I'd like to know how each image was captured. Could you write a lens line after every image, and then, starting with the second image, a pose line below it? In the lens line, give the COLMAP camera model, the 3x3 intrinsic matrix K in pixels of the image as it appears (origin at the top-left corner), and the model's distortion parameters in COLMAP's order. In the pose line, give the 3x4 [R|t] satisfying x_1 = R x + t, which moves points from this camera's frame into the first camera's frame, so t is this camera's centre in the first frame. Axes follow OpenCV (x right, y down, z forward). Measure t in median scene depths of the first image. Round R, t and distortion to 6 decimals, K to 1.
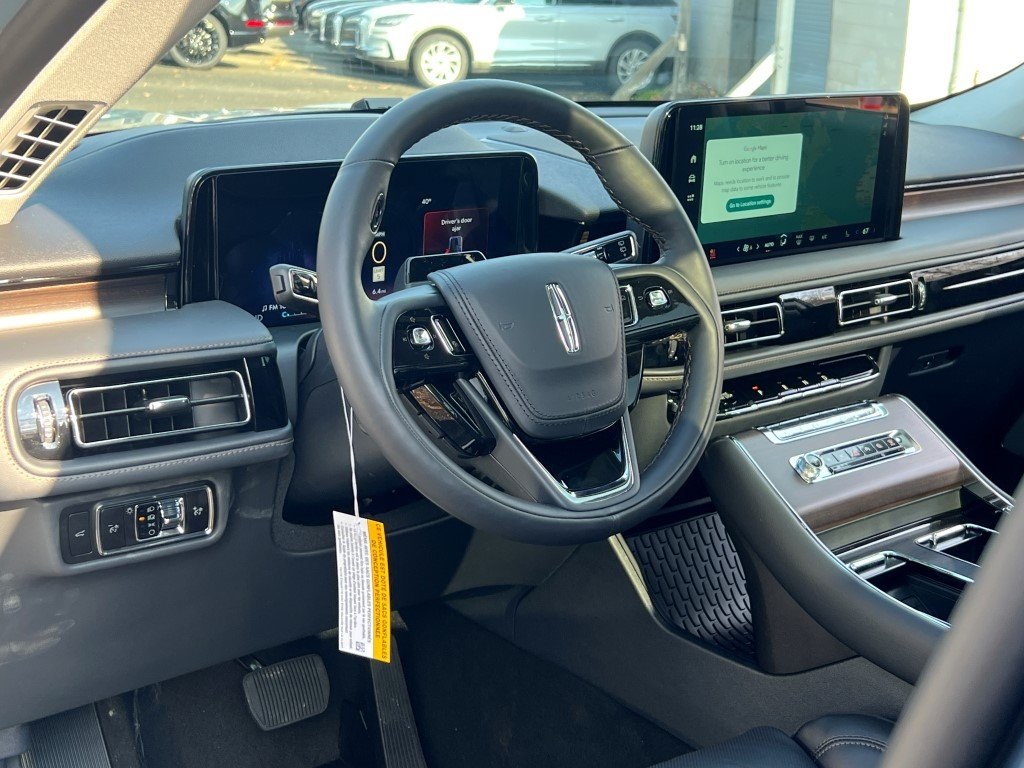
lens RADIAL K [[1378.1, 0, 512.0], [0, 1378.1, 384.0], [0, 0, 1]] dist [0.226186, -0.716445]
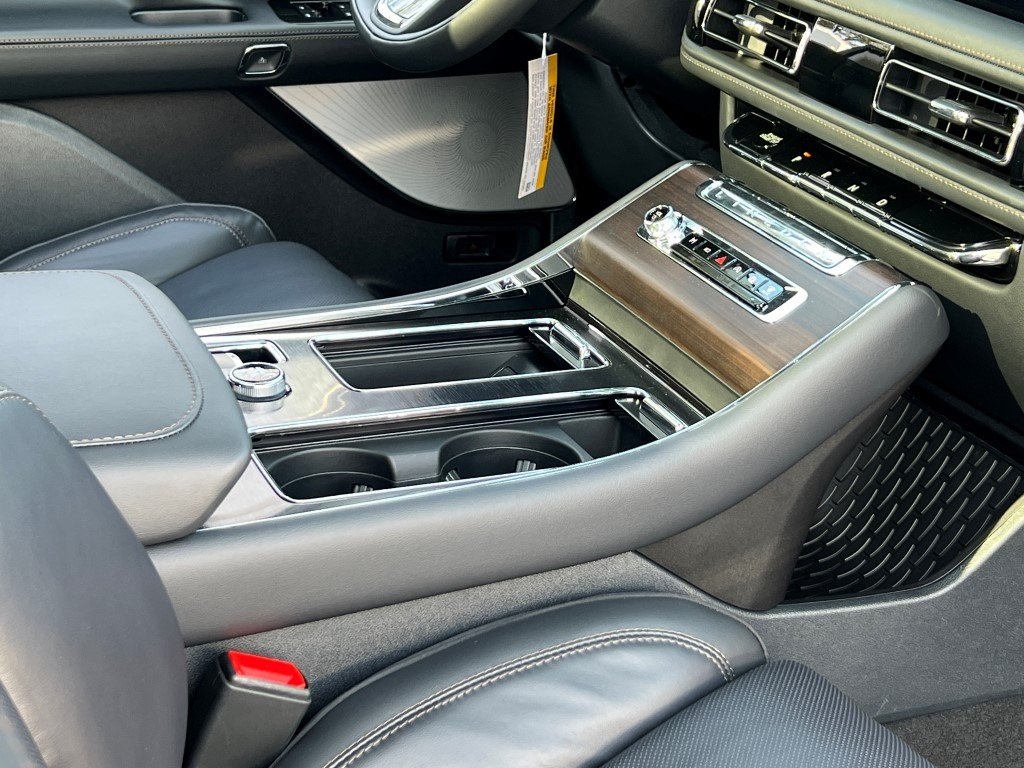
lens RADIAL K [[1627.8, 0, 512.0], [0, 1627.8, 384.0], [0, 0, 1]] dist [0.265345, -1.153323]
pose [[-0.235715, 0.361823, -0.901955, 0.969503], [-0.344385, 0.836778, 0.425678, -0.195227], [0.908756, 0.410958, -0.072635, 0.957221]]
